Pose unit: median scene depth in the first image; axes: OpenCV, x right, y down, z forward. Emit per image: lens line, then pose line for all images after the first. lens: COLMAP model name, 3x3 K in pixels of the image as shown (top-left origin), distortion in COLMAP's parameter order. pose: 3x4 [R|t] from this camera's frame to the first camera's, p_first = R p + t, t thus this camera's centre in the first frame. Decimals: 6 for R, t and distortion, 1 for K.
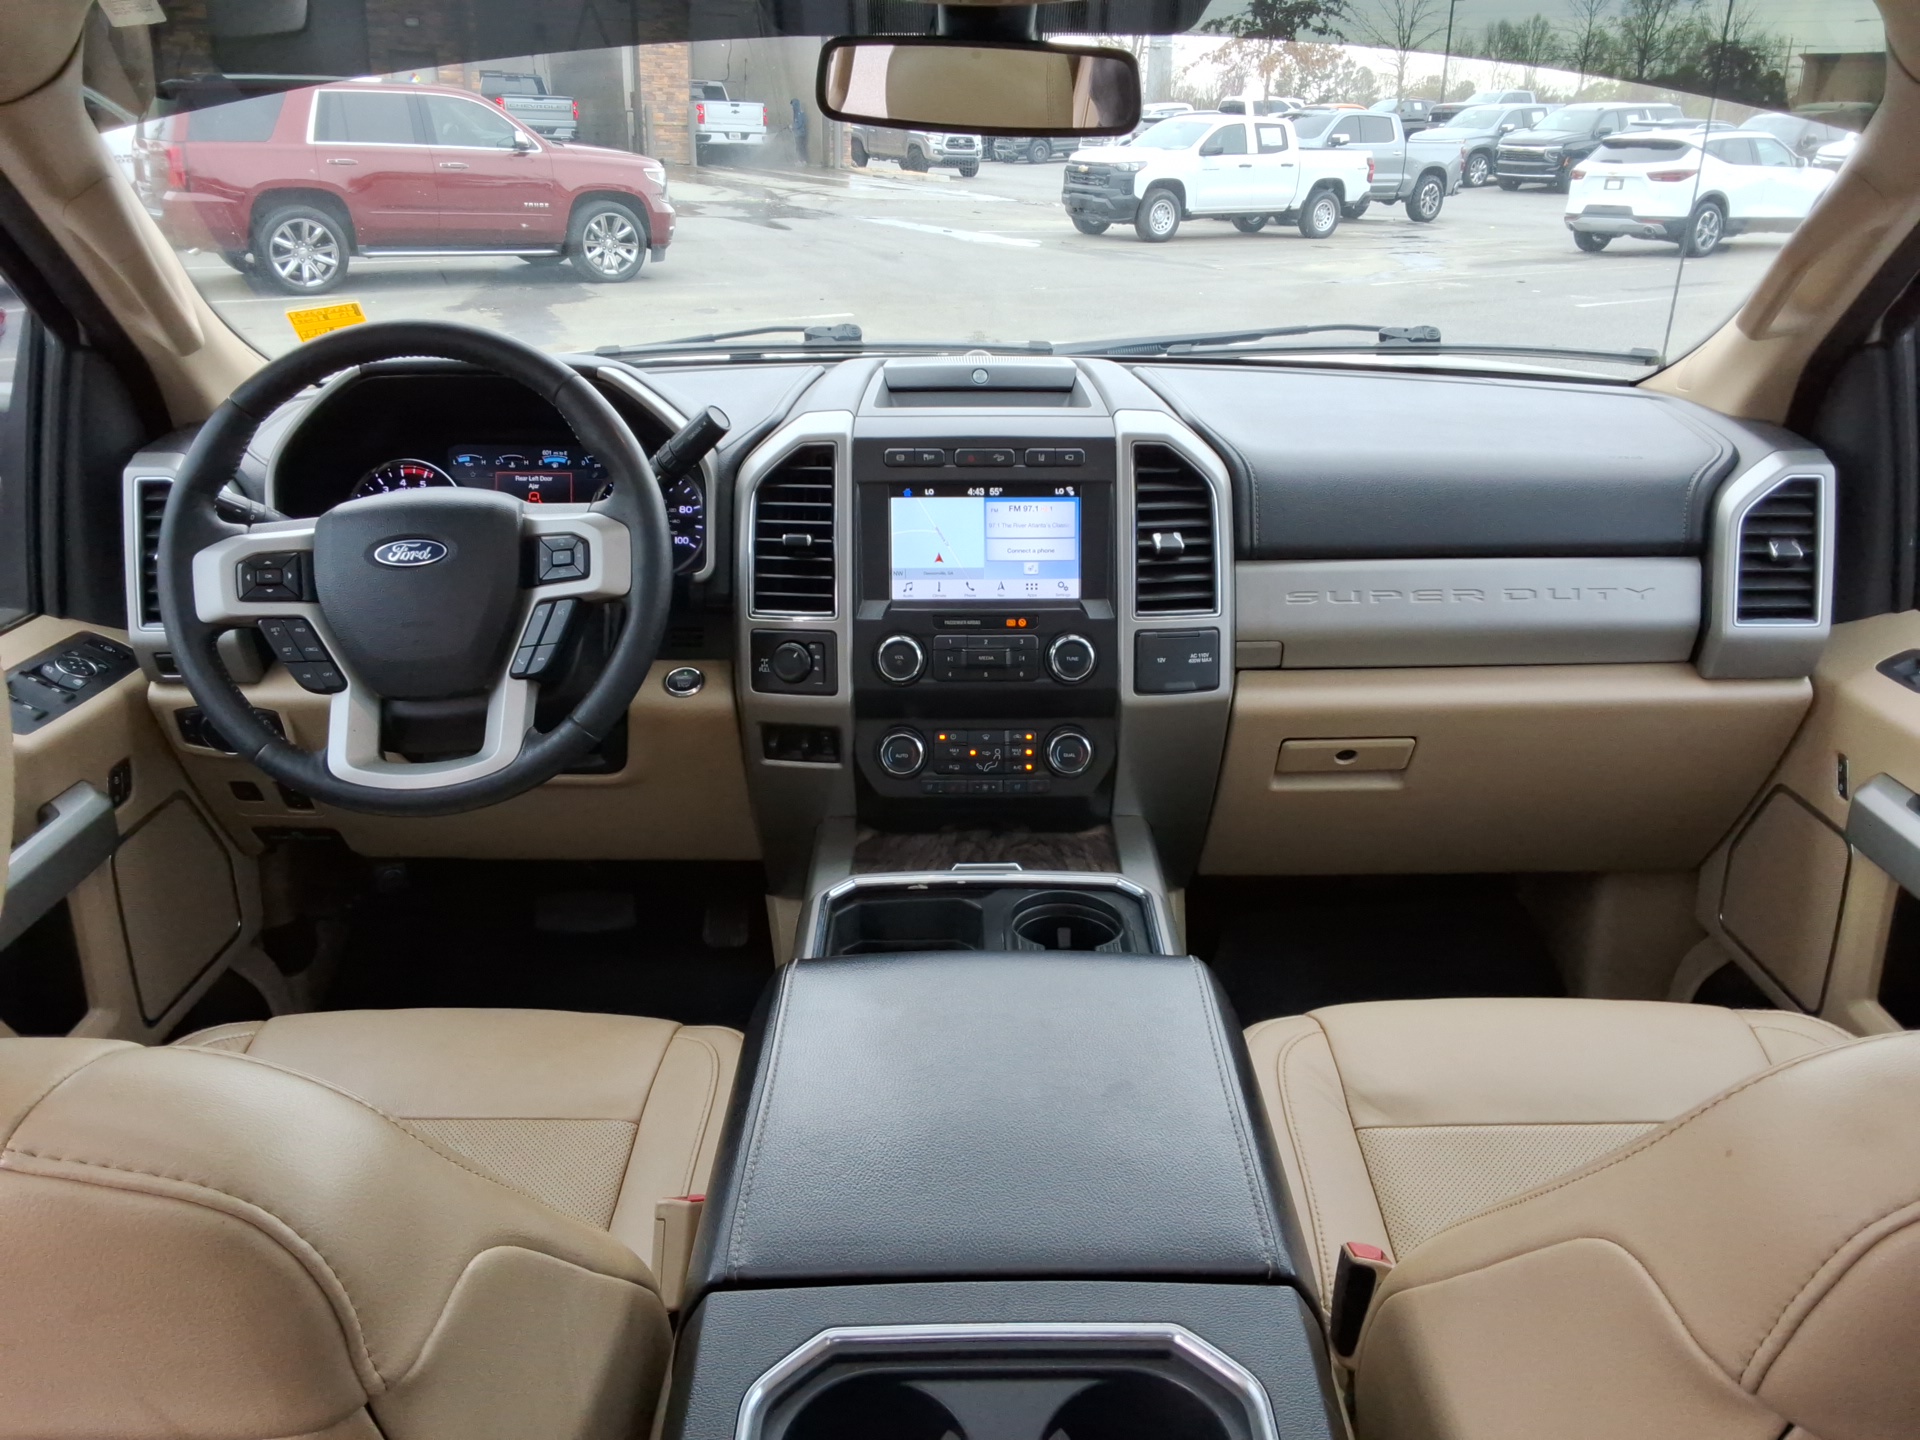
lens RADIAL K [[1529.4, 0, 997.2], [0, 1529.4, 698.3], [0, 0, 1]] dist [0.112880, -0.172420]
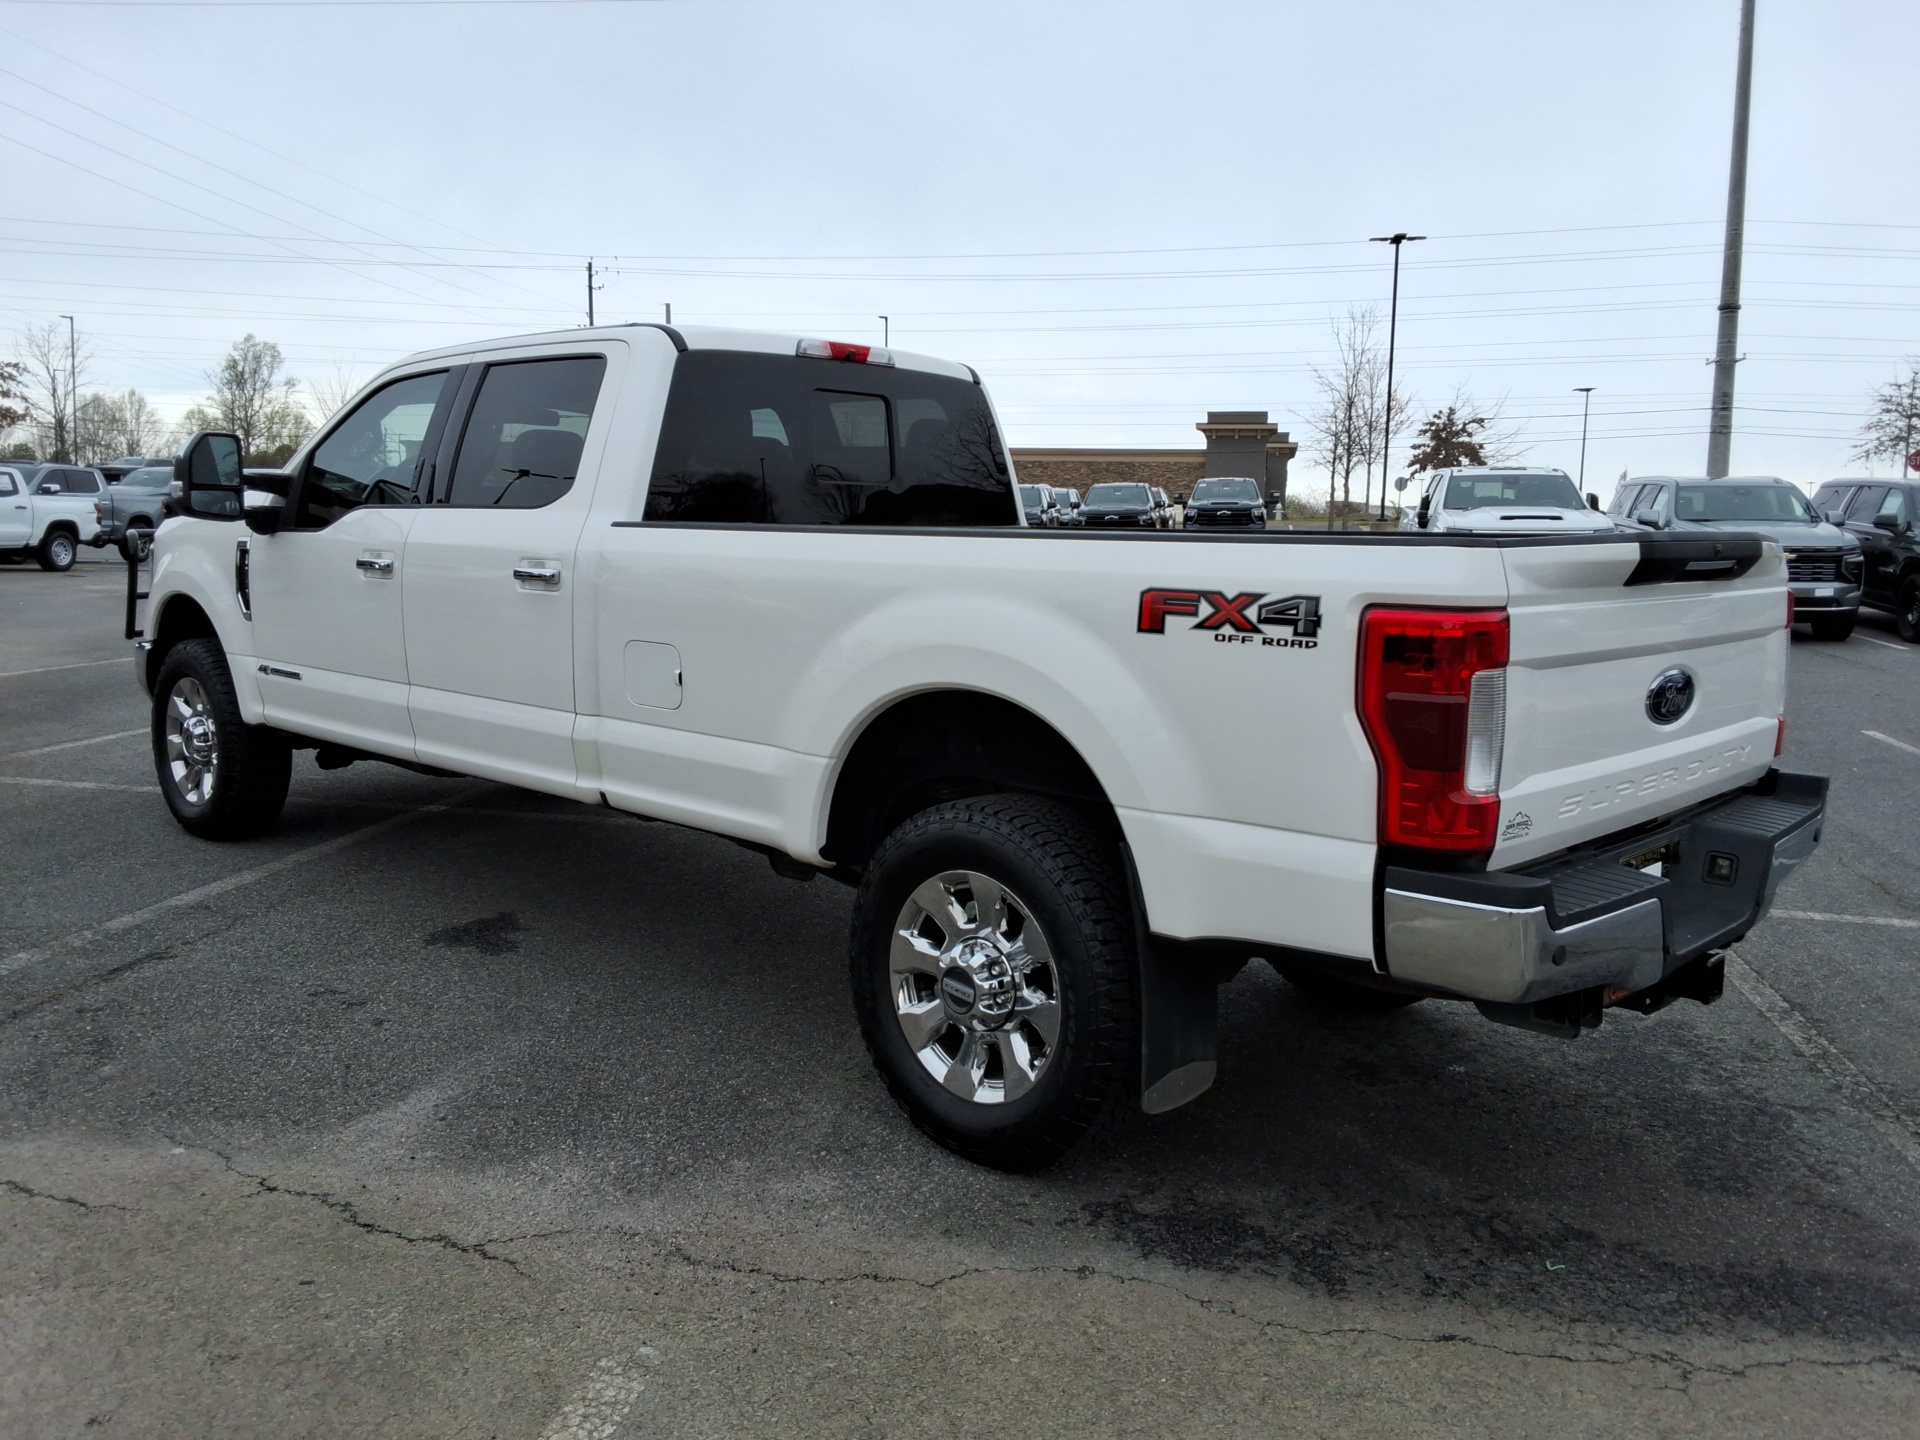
lens RADIAL K [[1529.4, 0, 972.5], [0, 1529.4, 714.5], [0, 0, 1]] dist [0.112880, -0.172420]
pose [[0.693771, -0.084882, 0.715176, -0.246018], [0.235467, 0.965189, -0.113865, 0.133416], [-0.680615, 0.247396, 0.689607, -0.292811]]
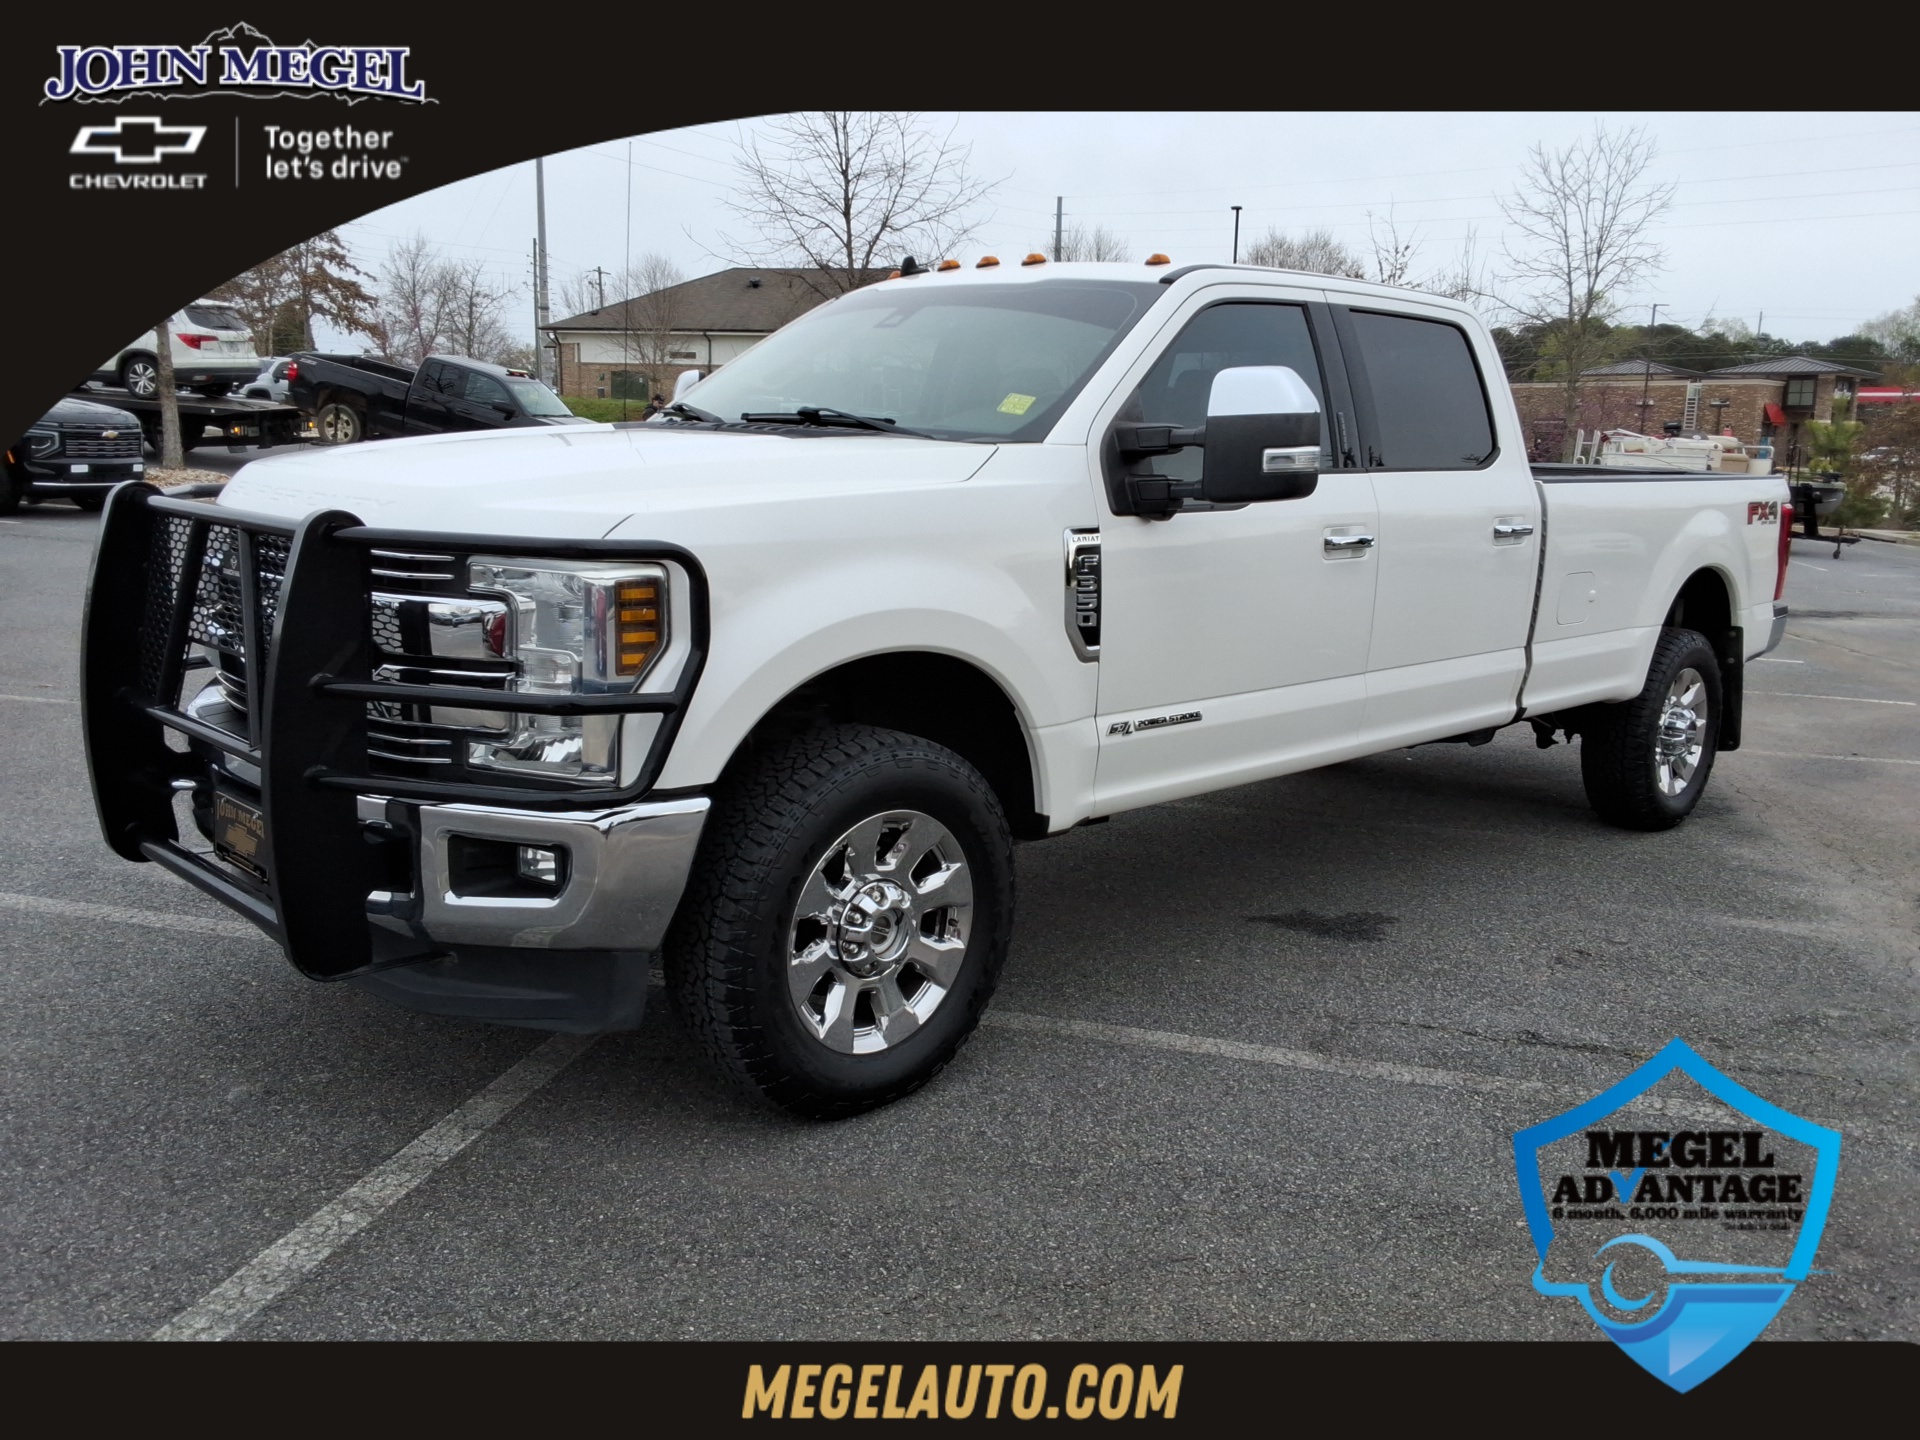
lens RADIAL K [[1529.4, 0, 971.3], [0, 1529.4, 701.0], [0, 0, 1]] dist [0.112880, -0.172420]
pose [[-0.690475, -0.152123, 0.707180, -0.247509], [0.215364, 0.890069, 0.401742, -0.091188], [-0.690553, 0.429693, -0.581808, 0.303432]]
